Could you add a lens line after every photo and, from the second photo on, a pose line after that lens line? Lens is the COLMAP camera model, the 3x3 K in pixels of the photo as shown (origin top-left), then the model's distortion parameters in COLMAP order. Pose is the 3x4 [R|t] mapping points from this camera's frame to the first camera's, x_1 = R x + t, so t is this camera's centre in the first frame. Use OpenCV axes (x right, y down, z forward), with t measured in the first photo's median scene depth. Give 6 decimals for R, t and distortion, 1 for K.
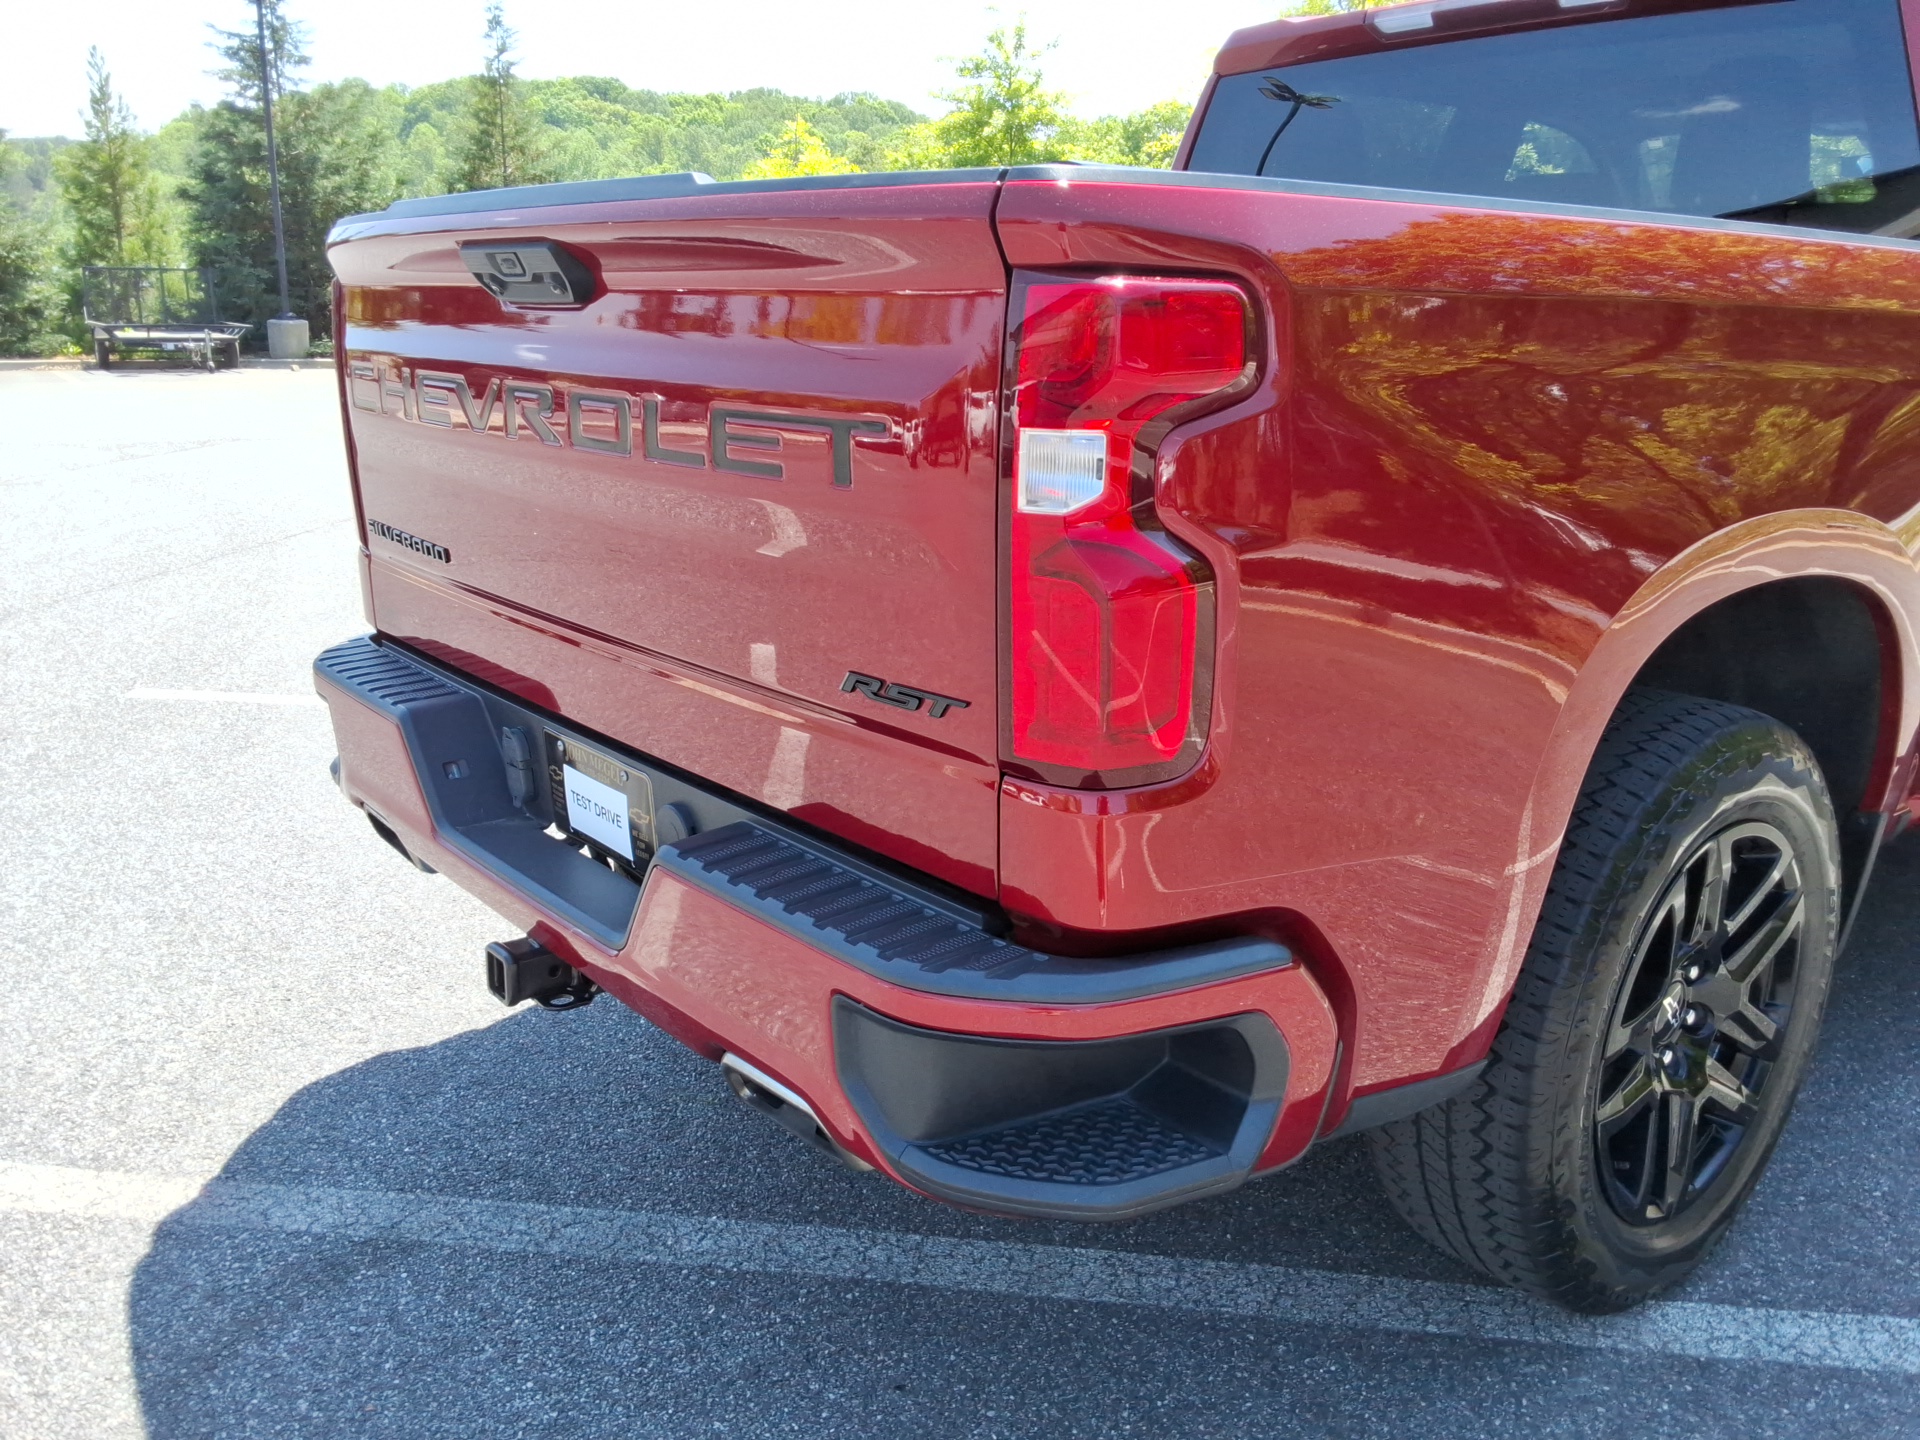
lens RADIAL K [[1536.0, 0, 975.9], [0, 1536.0, 695.2], [0, 0, 1]] dist [0.097877, -0.153003]
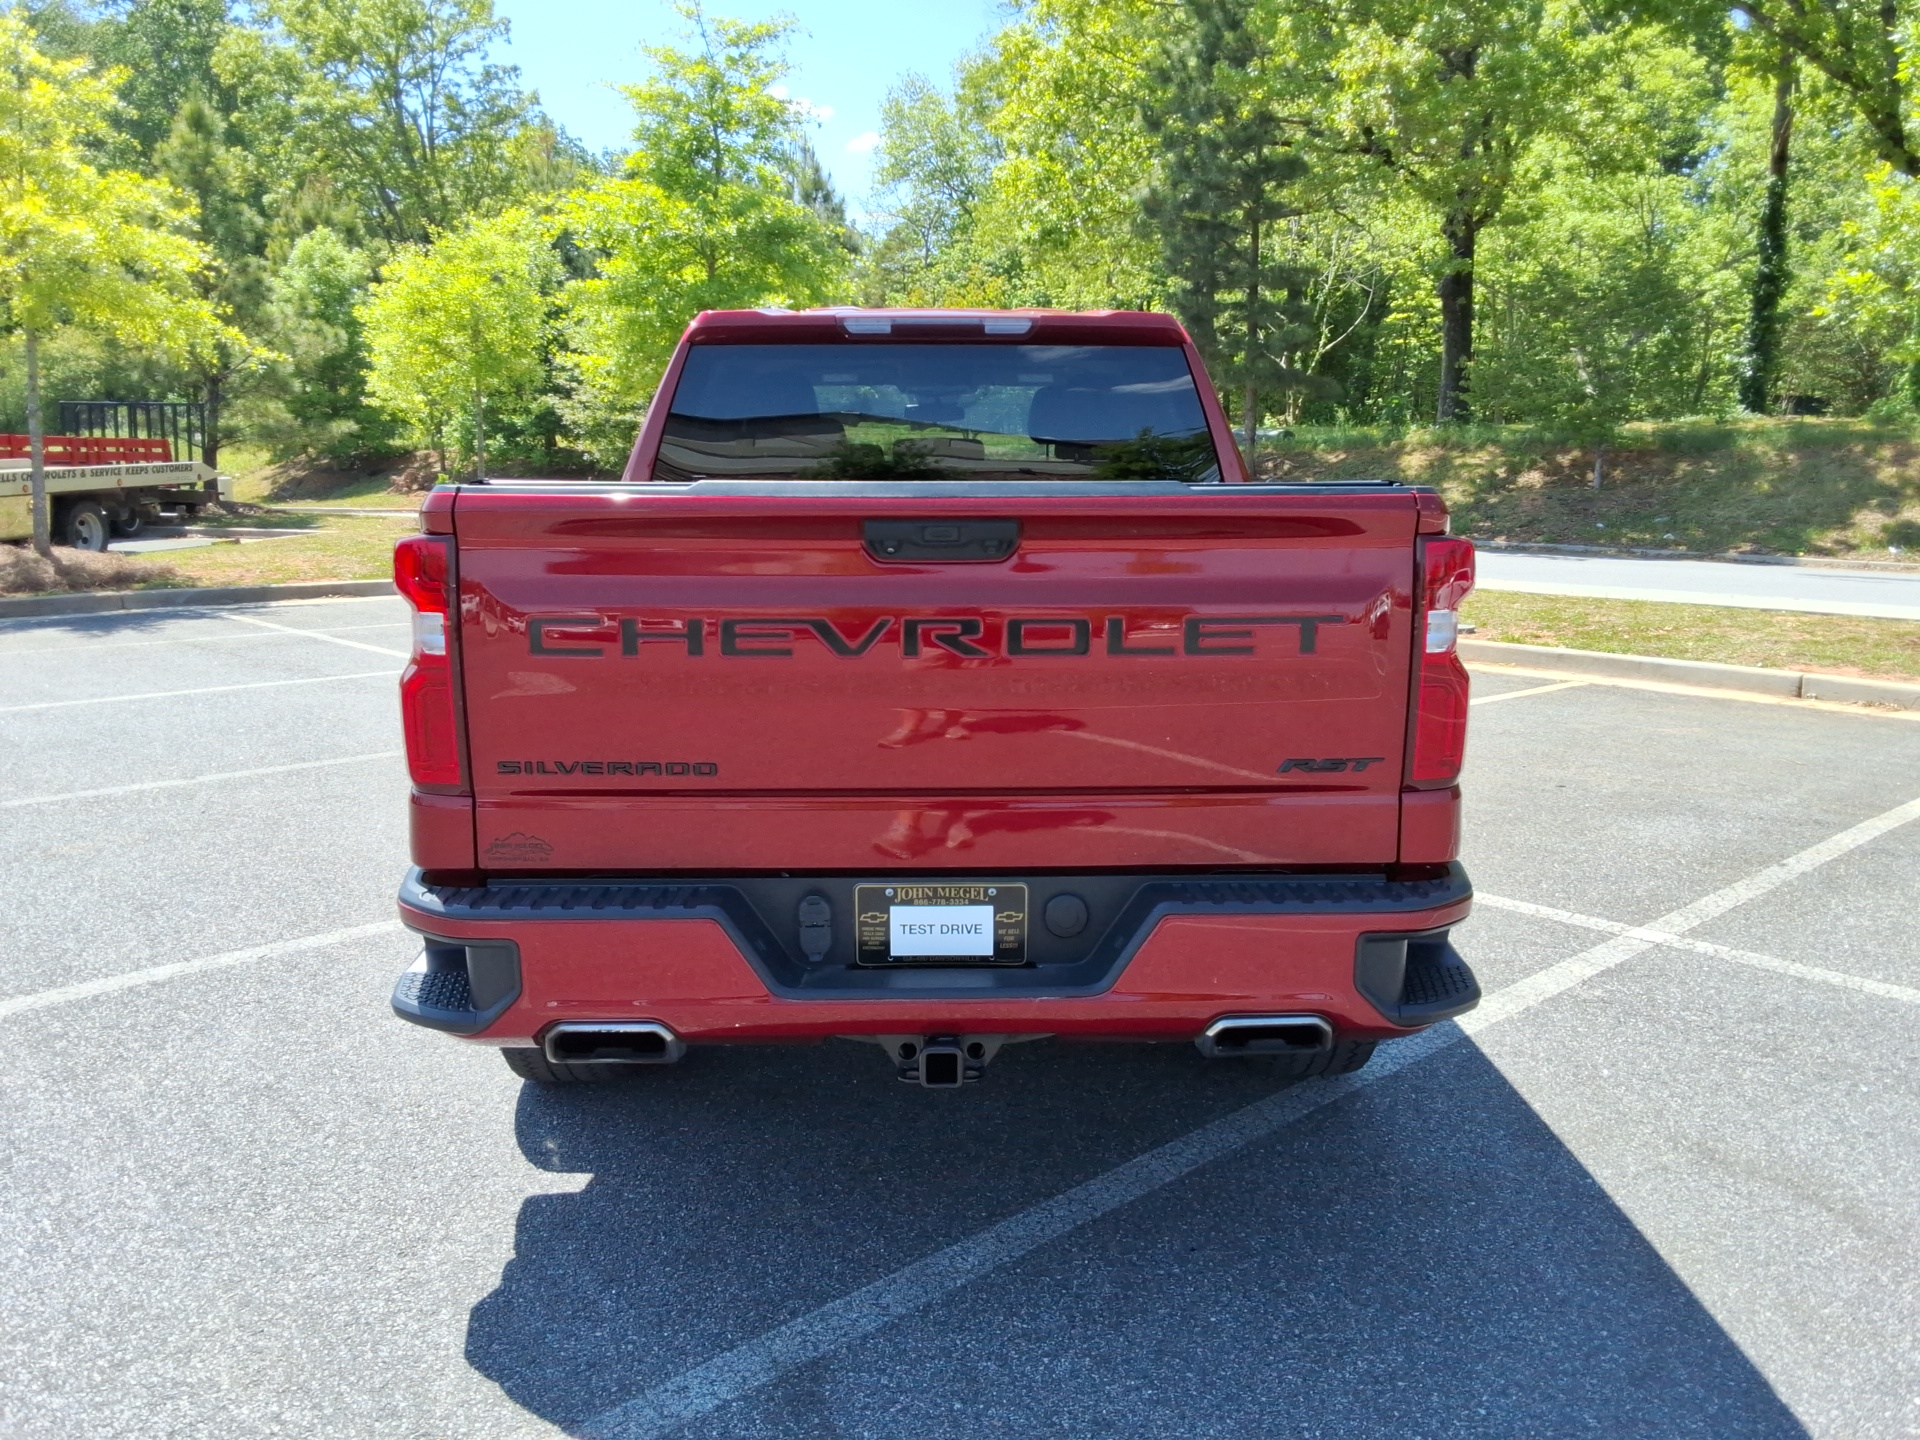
lens RADIAL K [[1536.0, 0, 966.4], [0, 1536.0, 704.5], [0, 0, 1]] dist [0.097877, -0.153003]
pose [[0.629249, -0.124215, 0.767213, -1.183042], [0.195697, 0.980663, -0.001733, -0.104464], [-0.752162, 0.151232, 0.641390, 0.113755]]
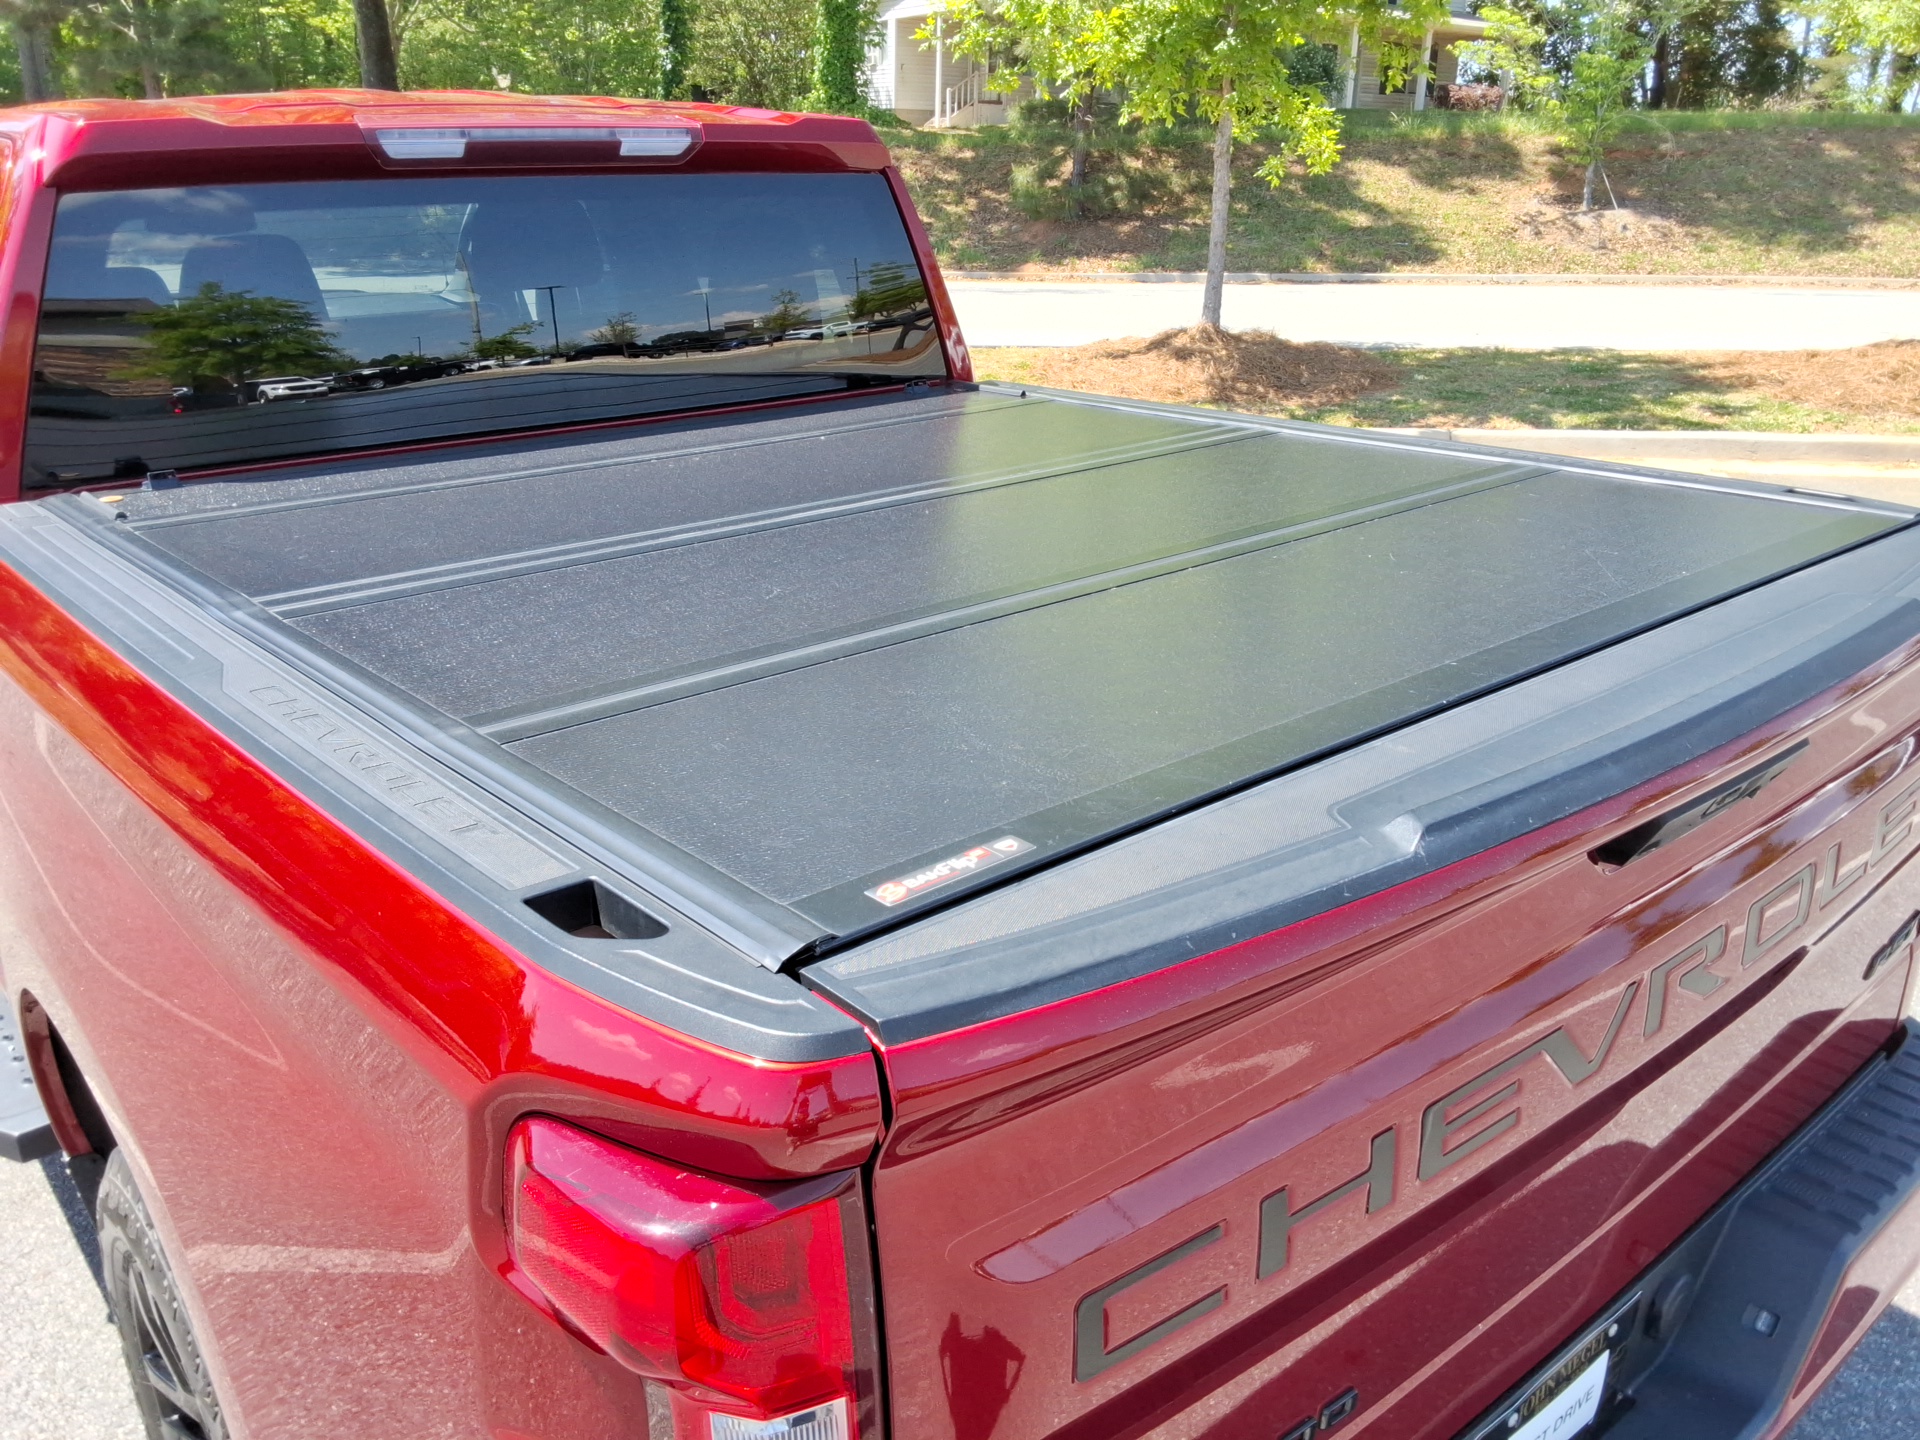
lens RADIAL K [[1536.0, 0, 992.8], [0, 1536.0, 722.3], [0, 0, 1]] dist [0.097877, -0.153003]
pose [[-0.012618, -0.354522, 0.934963, -0.805516], [0.258006, 0.902220, 0.345589, -0.537337], [-0.966061, 0.245587, 0.080085, 1.090832]]
